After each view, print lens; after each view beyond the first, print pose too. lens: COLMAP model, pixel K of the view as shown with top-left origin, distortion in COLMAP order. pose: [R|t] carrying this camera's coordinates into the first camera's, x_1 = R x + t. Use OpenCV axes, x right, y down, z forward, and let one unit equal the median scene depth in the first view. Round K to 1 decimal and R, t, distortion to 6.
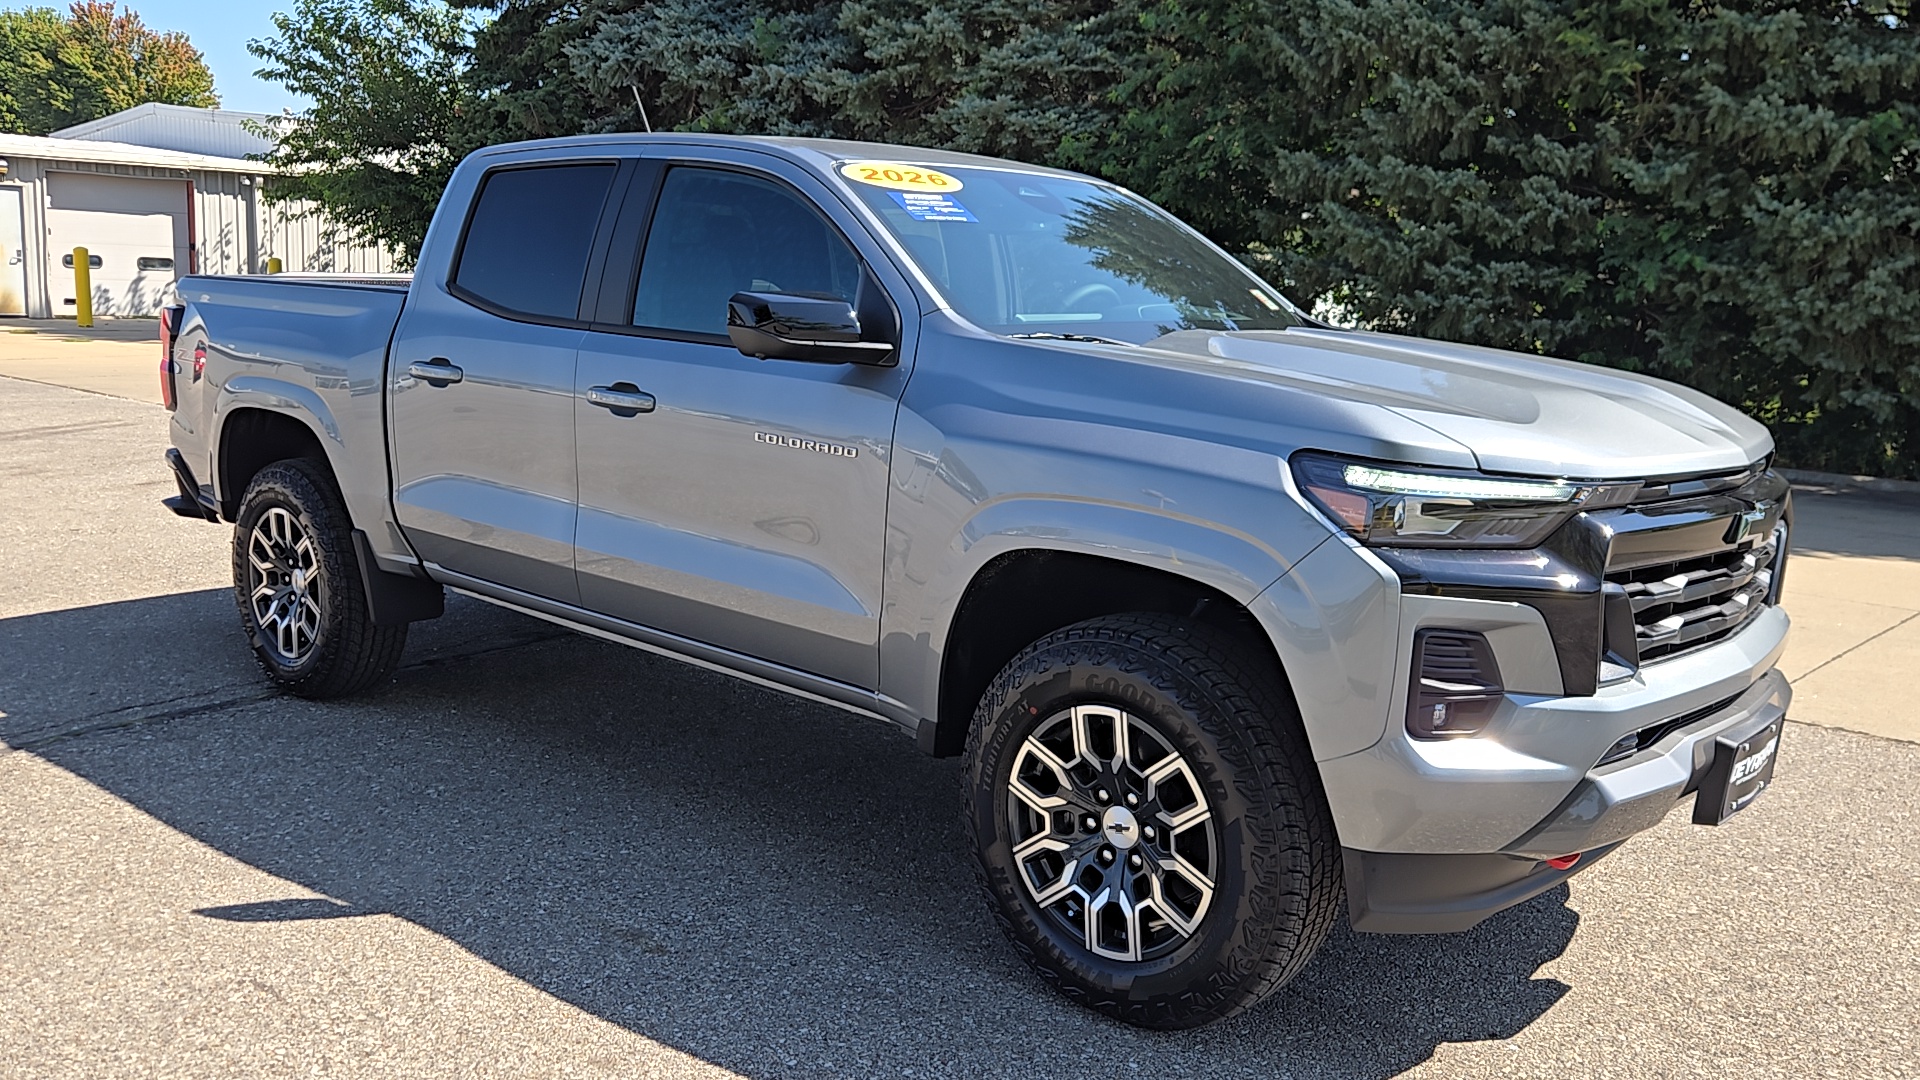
lens RADIAL K [[1597.1, 0, 947.8], [0, 1597.1, 543.1], [0, 0, 1]] dist [0.012150, -0.010134]
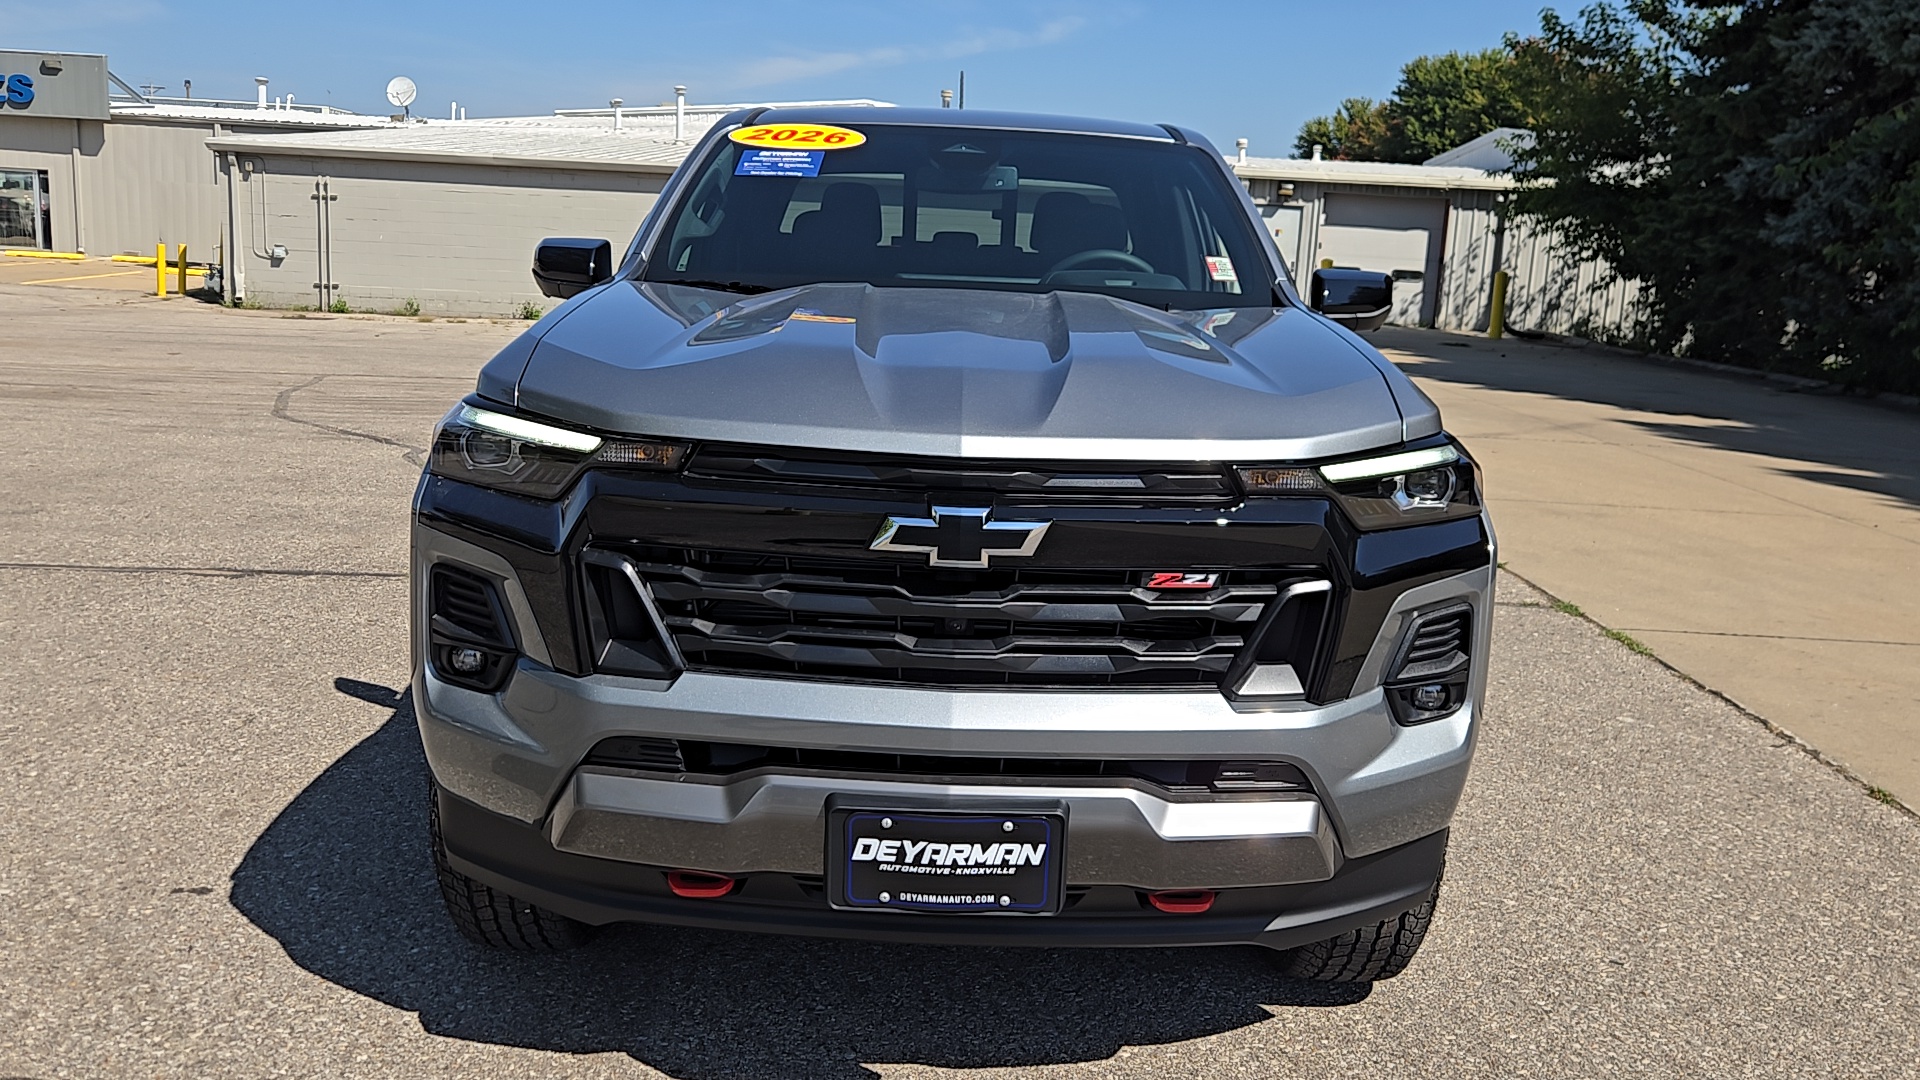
lens RADIAL K [[1597.1, 0, 960.6], [0, 1597.1, 541.0], [0, 0, 1]] dist [0.012150, -0.010134]
pose [[0.669501, 0.136832, -0.730099, 0.117994], [-0.148629, 0.987687, 0.048815, -0.005055], [0.727789, 0.075832, 0.681595, 0.056092]]
